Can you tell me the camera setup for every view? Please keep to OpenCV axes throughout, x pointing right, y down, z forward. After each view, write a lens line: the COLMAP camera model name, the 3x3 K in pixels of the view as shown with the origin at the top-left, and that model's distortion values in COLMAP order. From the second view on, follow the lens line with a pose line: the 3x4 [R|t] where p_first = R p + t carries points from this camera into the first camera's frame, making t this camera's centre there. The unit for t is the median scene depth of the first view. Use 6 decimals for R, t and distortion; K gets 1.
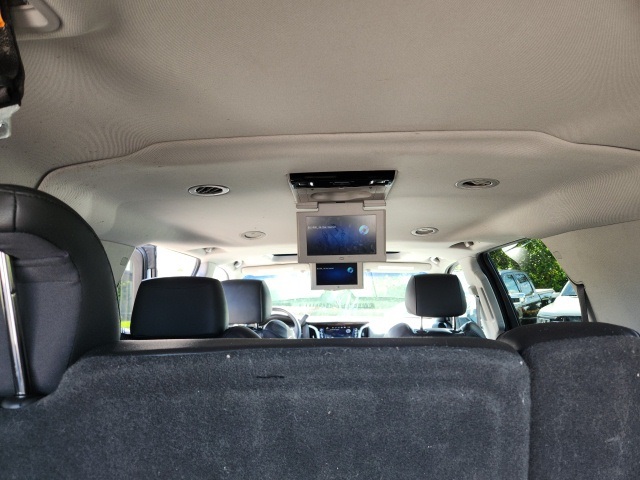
lens RADIAL K [[426.2, 0, 320.3], [0, 426.2, 240.4], [0, 0, 1]] dist [0.064683, -0.053737]
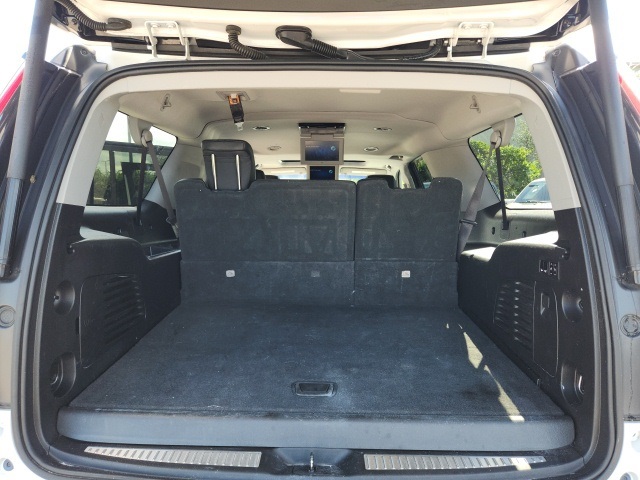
lens RADIAL K [[426.2, 0, 321.1], [0, 426.2, 243.8], [0, 0, 1]] dist [0.064683, -0.053737]
pose [[0.999531, 0.026370, 0.015579, 0.020960], [-0.029108, 0.976112, 0.215310, -0.016736], [-0.009529, -0.215662, 0.976422, -0.988545]]
